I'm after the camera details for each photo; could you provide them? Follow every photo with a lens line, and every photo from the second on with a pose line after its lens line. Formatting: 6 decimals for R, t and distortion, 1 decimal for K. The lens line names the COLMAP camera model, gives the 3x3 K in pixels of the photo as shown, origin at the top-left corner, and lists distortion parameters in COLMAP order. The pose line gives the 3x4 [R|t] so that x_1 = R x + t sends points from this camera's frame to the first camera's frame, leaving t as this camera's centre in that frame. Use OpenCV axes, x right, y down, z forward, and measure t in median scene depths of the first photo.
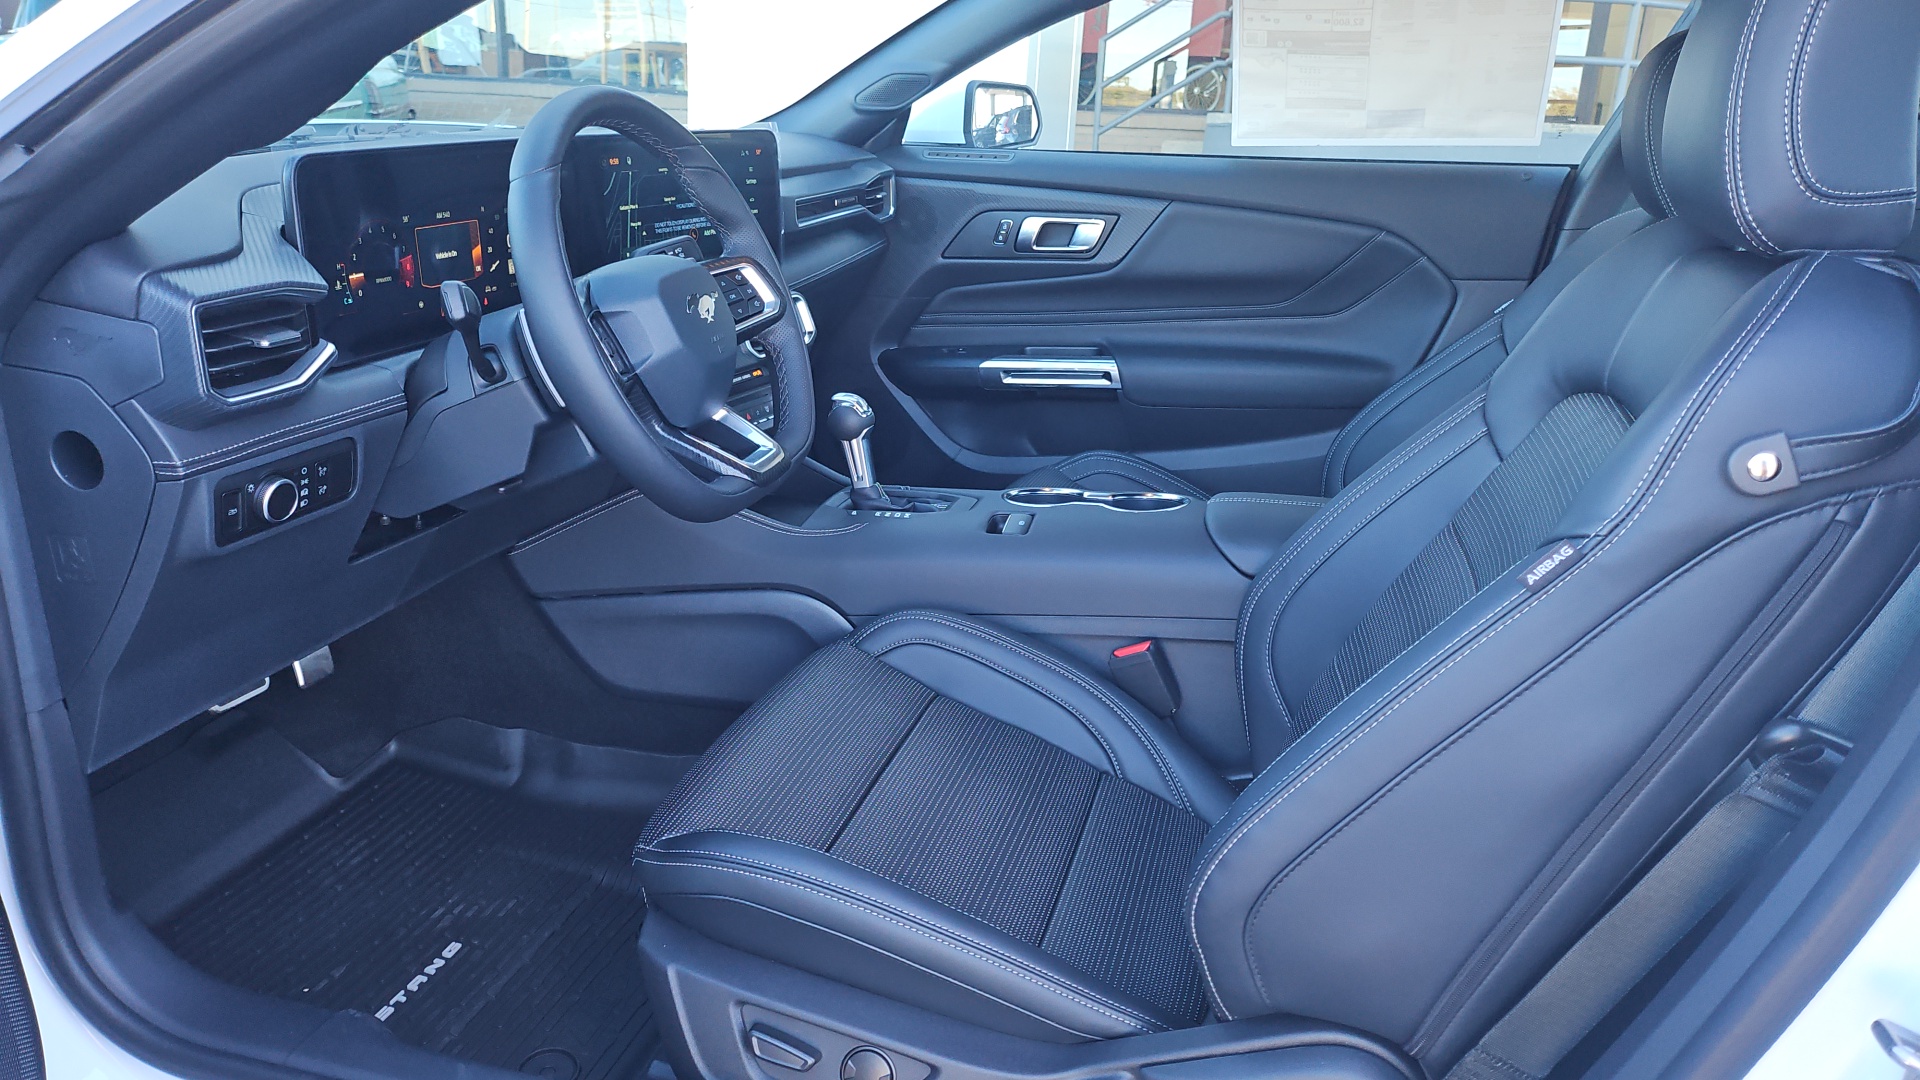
lens RADIAL K [[1400.2, 0, 960.0], [0, 1400.2, 540.0], [0, 0, 1]] dist [0.097013, -0.111822]
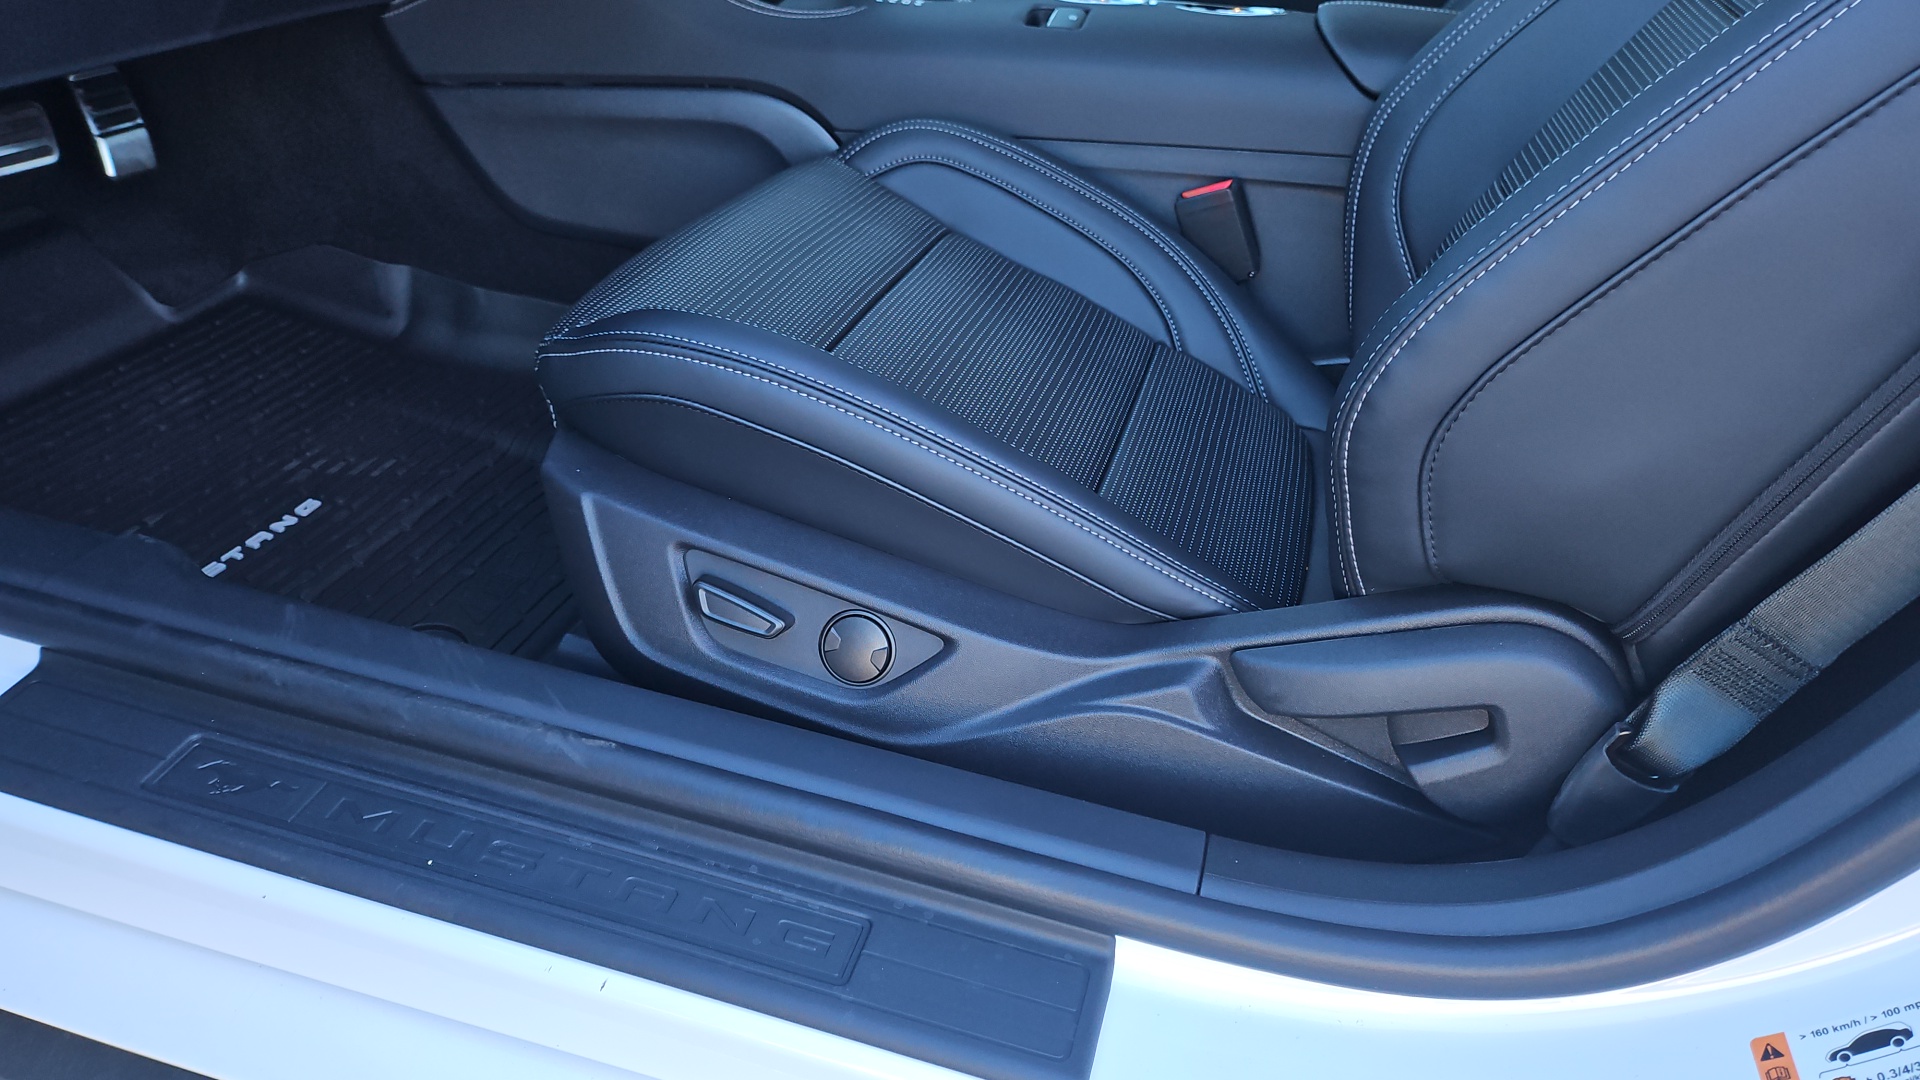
lens RADIAL K [[1423.1, 0, 981.3], [0, 1423.1, 547.9], [0, 0, 1]] dist [0.068380, -0.079529]
pose [[0.996900, 0.058017, 0.053147, -0.031071], [-0.067109, 0.979597, 0.189437, 0.132545], [-0.041073, -0.192416, 0.980453, 0.205540]]
